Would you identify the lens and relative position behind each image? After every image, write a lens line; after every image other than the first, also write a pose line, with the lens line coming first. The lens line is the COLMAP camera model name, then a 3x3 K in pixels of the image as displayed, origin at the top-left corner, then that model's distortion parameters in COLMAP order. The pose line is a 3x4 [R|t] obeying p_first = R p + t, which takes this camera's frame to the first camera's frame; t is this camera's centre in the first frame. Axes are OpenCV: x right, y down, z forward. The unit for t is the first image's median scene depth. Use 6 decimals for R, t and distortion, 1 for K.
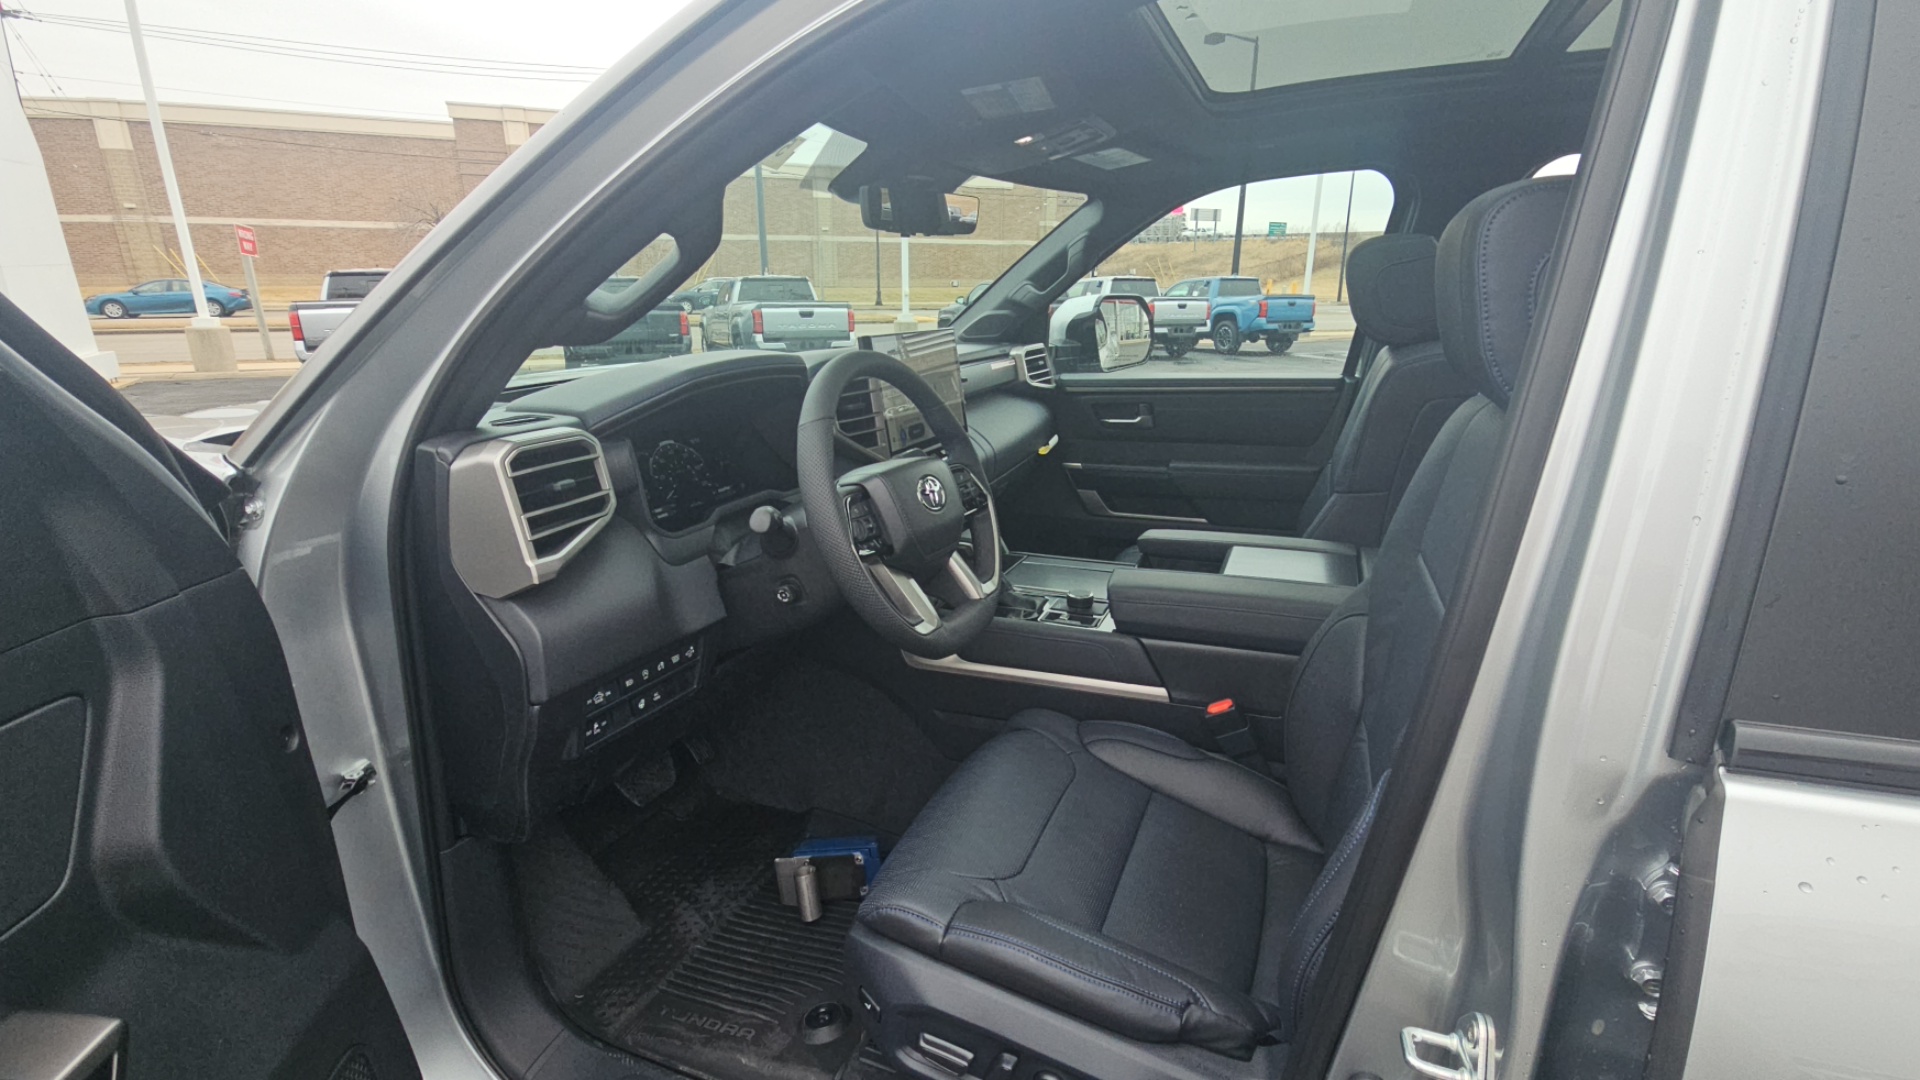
lens RADIAL K [[855.0, 0, 983.4], [0, 855.0, 546.9], [0, 0, 1]] dist [0.013007, -0.008757]
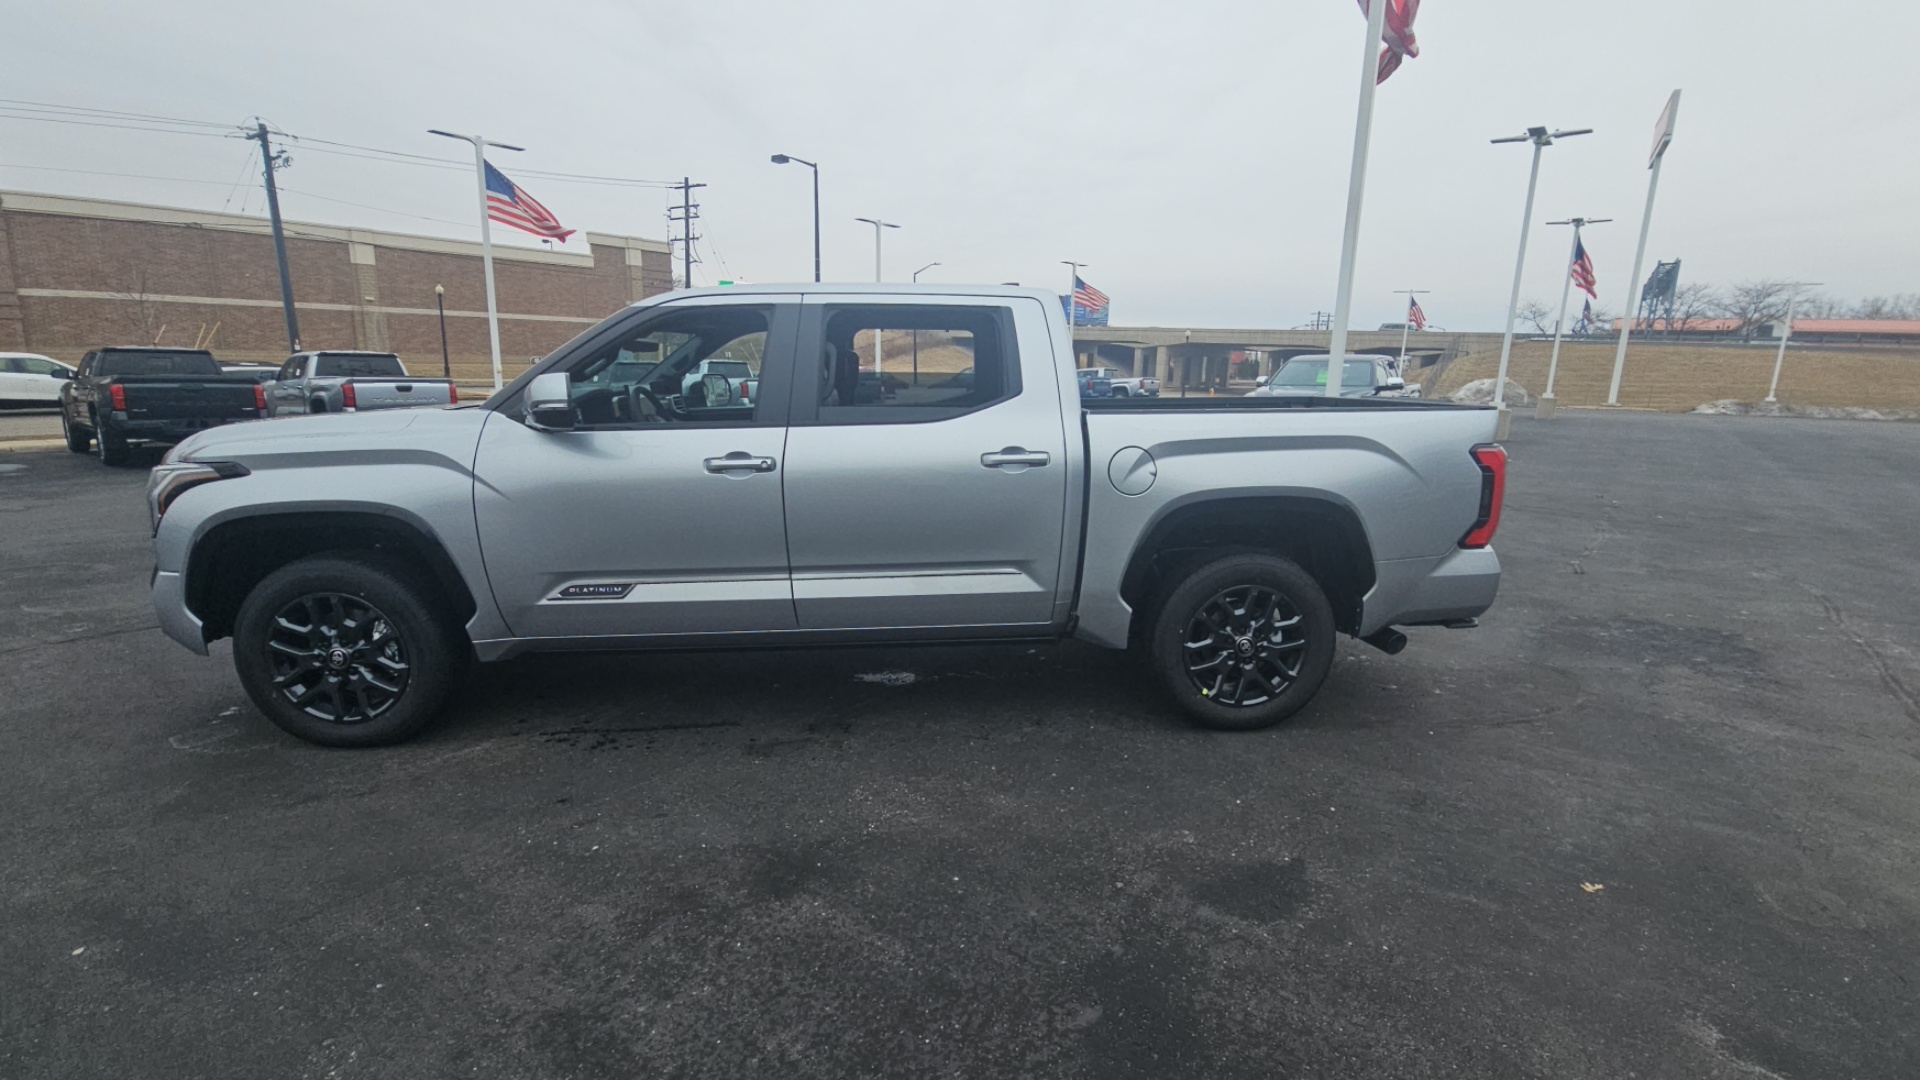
lens RADIAL K [[855.0, 0, 973.2], [0, 855.0, 543.1], [0, 0, 1]] dist [0.013007, -0.008757]
pose [[0.906098, -0.072571, 0.416797, -0.032978], [0.110924, 0.991464, -0.068514, 0.066045], [-0.408267, 0.108314, 0.906414, -0.221185]]
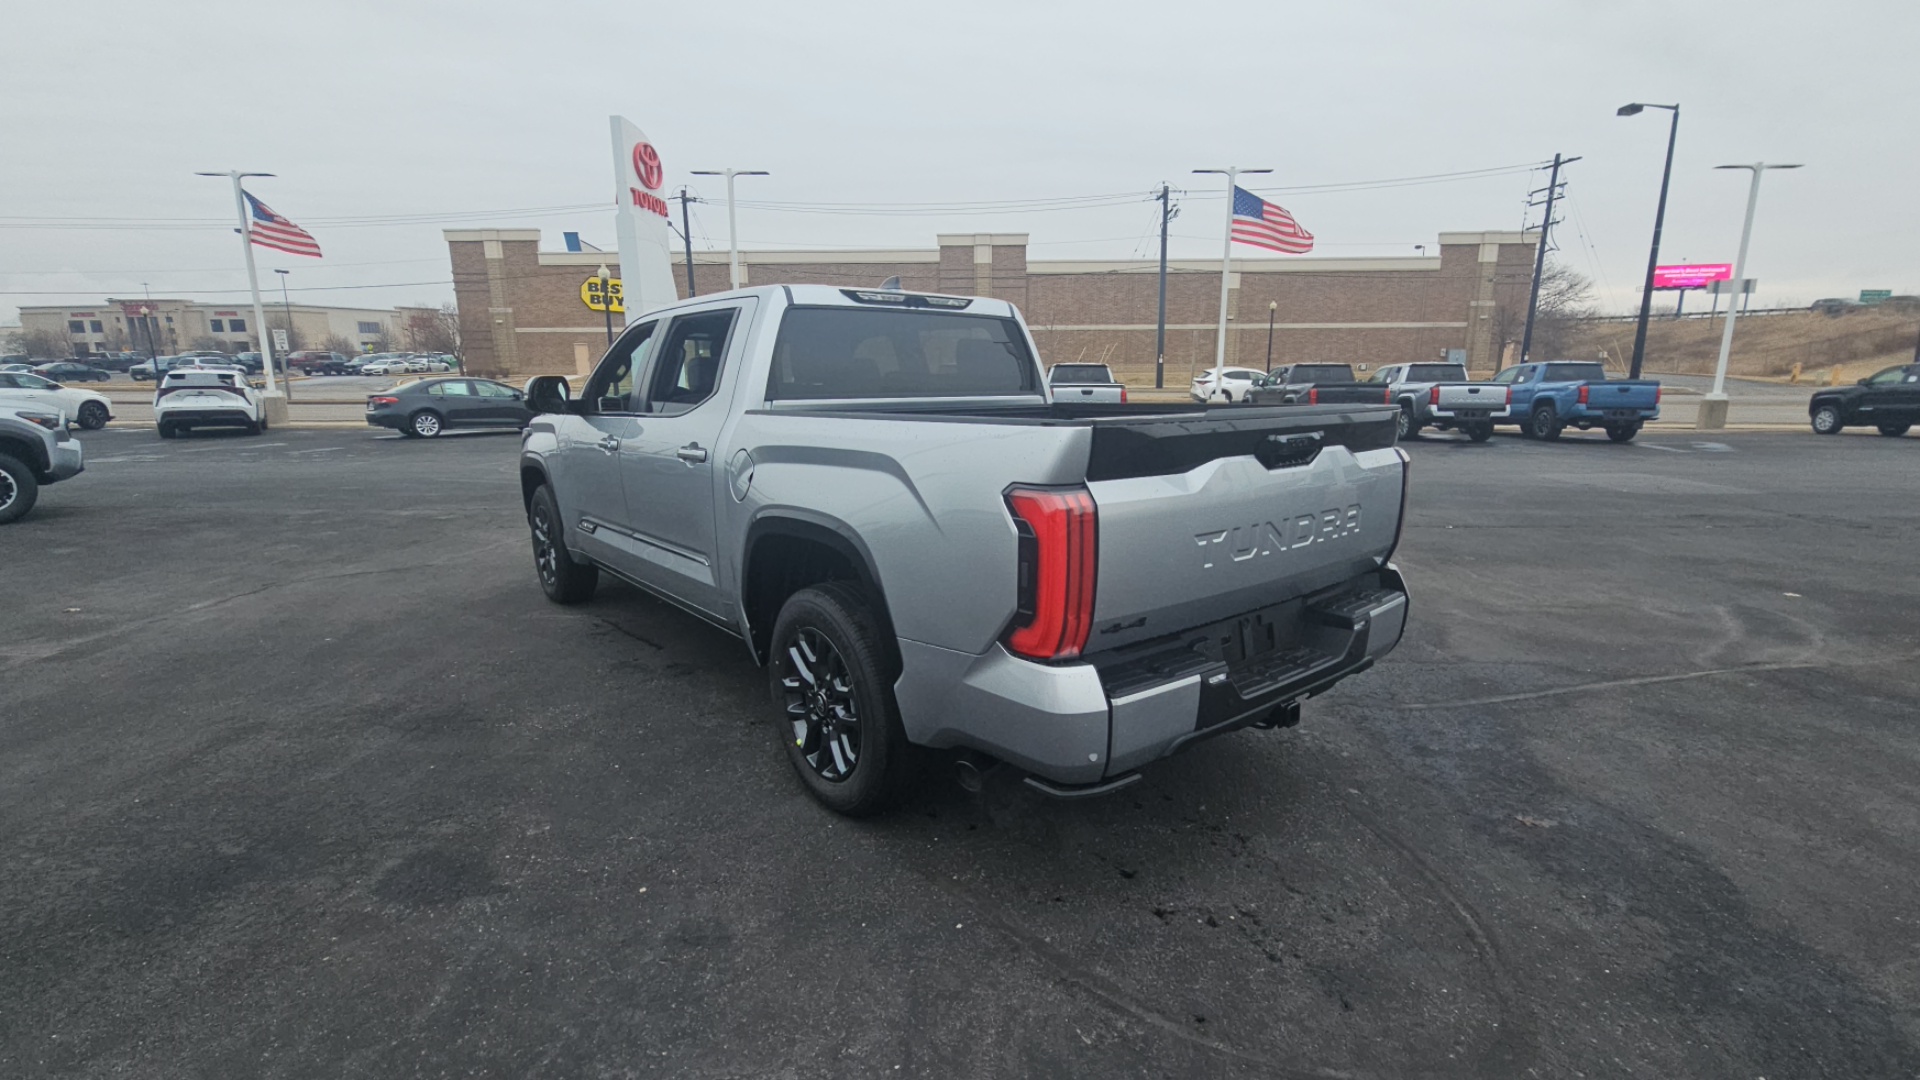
lens RADIAL K [[855.0, 0, 977.1], [0, 855.0, 542.2], [0, 0, 1]] dist [0.013007, -0.008757]
pose [[0.872636, 0.094458, -0.479150, 0.313967], [-0.141113, 0.988036, -0.062219, 0.055717], [0.467540, 0.121909, 0.875525, -0.185004]]
